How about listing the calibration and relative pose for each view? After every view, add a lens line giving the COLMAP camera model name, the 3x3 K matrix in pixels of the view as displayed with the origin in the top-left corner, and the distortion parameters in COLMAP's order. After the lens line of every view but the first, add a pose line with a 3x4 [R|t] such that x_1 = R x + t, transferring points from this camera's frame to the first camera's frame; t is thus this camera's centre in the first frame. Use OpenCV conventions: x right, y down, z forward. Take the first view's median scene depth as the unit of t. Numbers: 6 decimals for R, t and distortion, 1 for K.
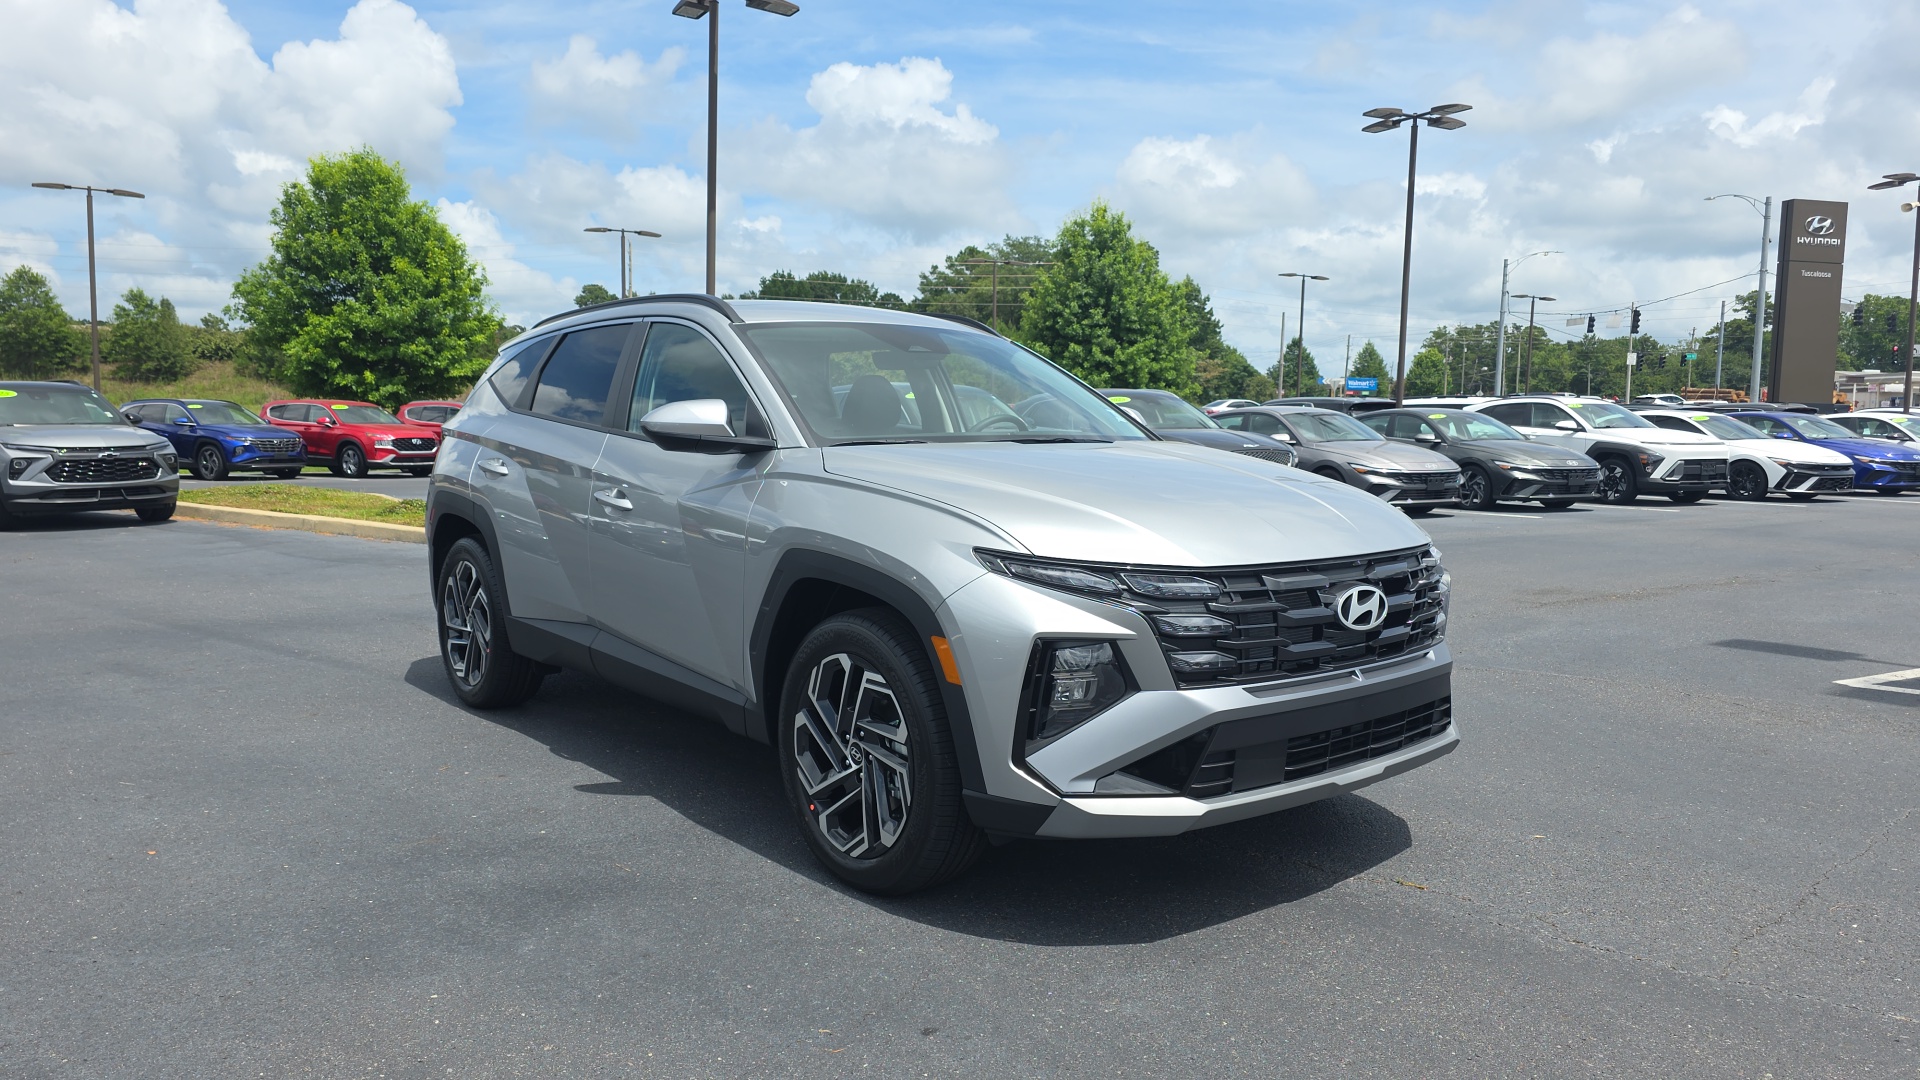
lens RADIAL K [[1303.1, 0, 940.4], [0, 1303.1, 525.9], [0, 0, 1]] dist [0.053081, -0.057007]
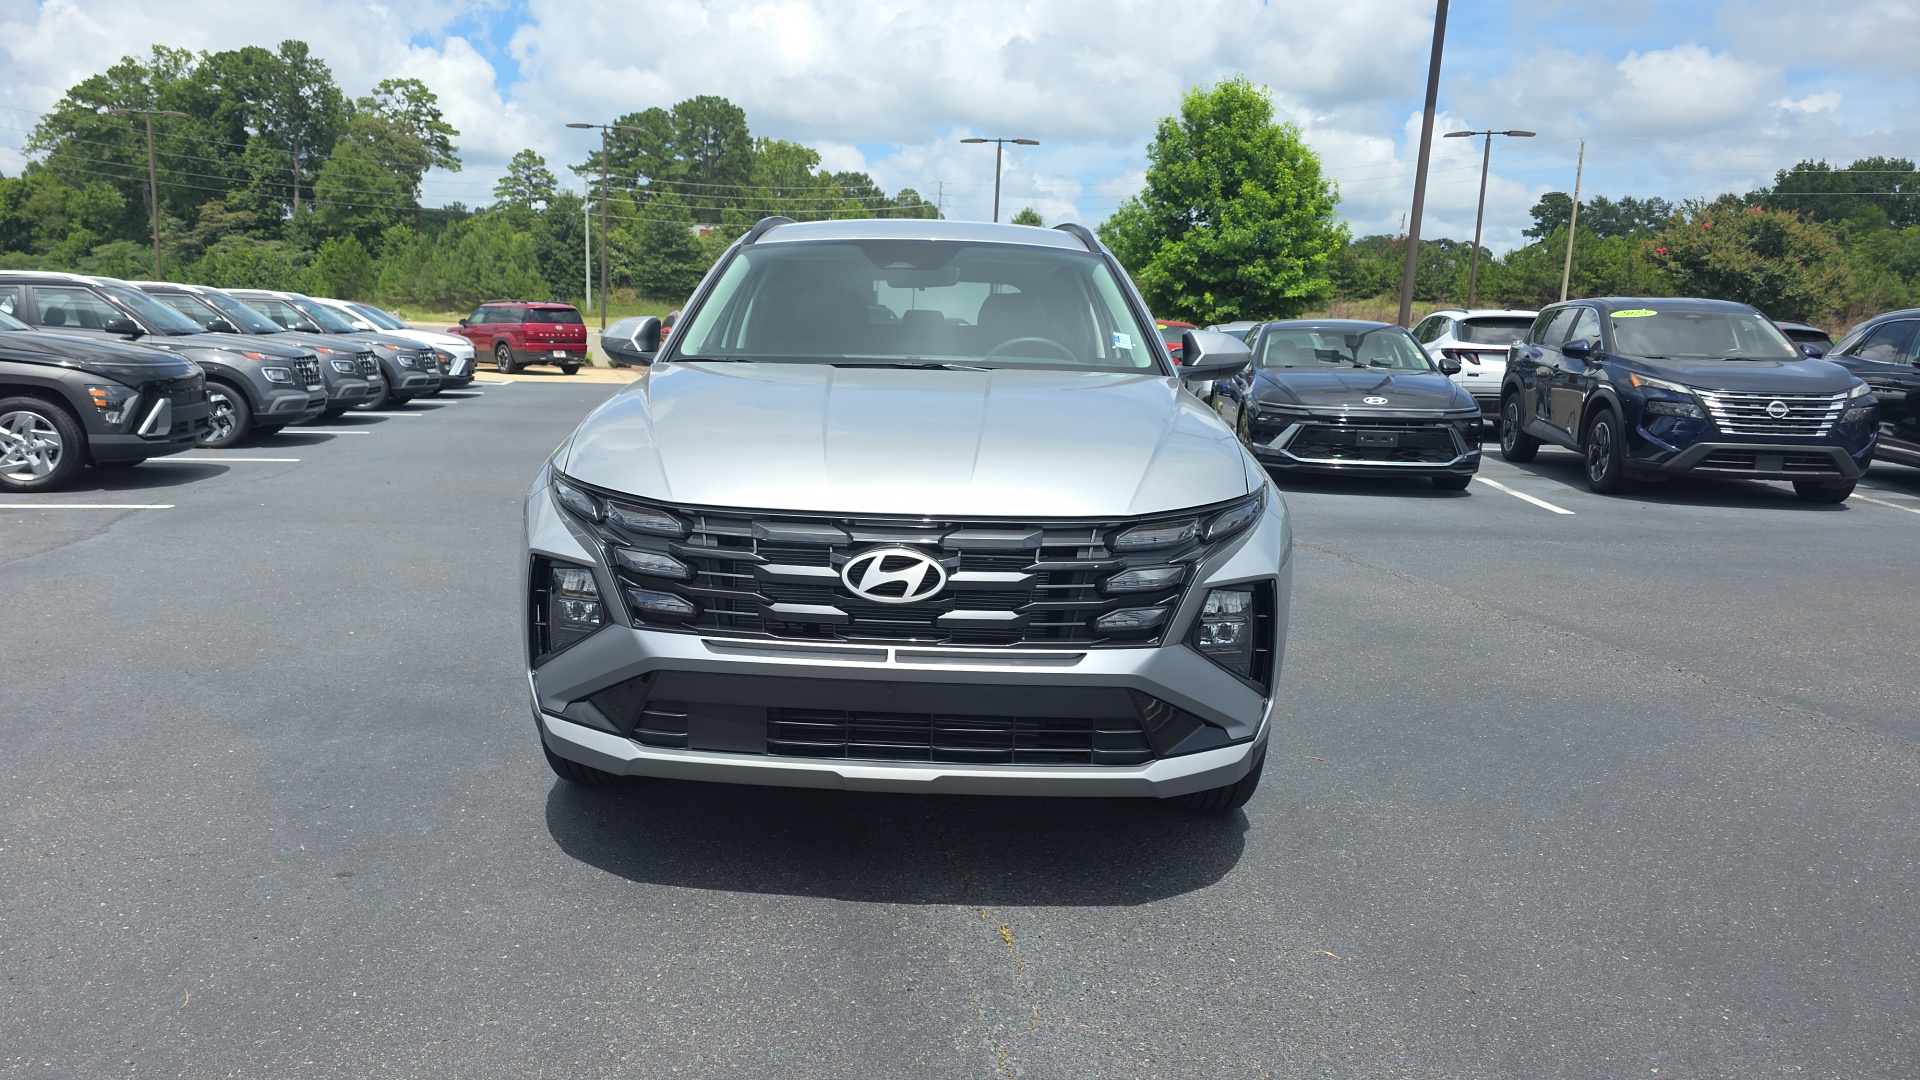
lens RADIAL K [[1303.1, 0, 914.1], [0, 1303.1, 543.8], [0, 0, 1]] dist [0.053081, -0.057007]
pose [[0.732685, 0.122103, -0.669525, 0.121027], [-0.073118, 0.992202, 0.100935, -0.005790], [0.676629, -0.024999, 0.735900, 0.055519]]
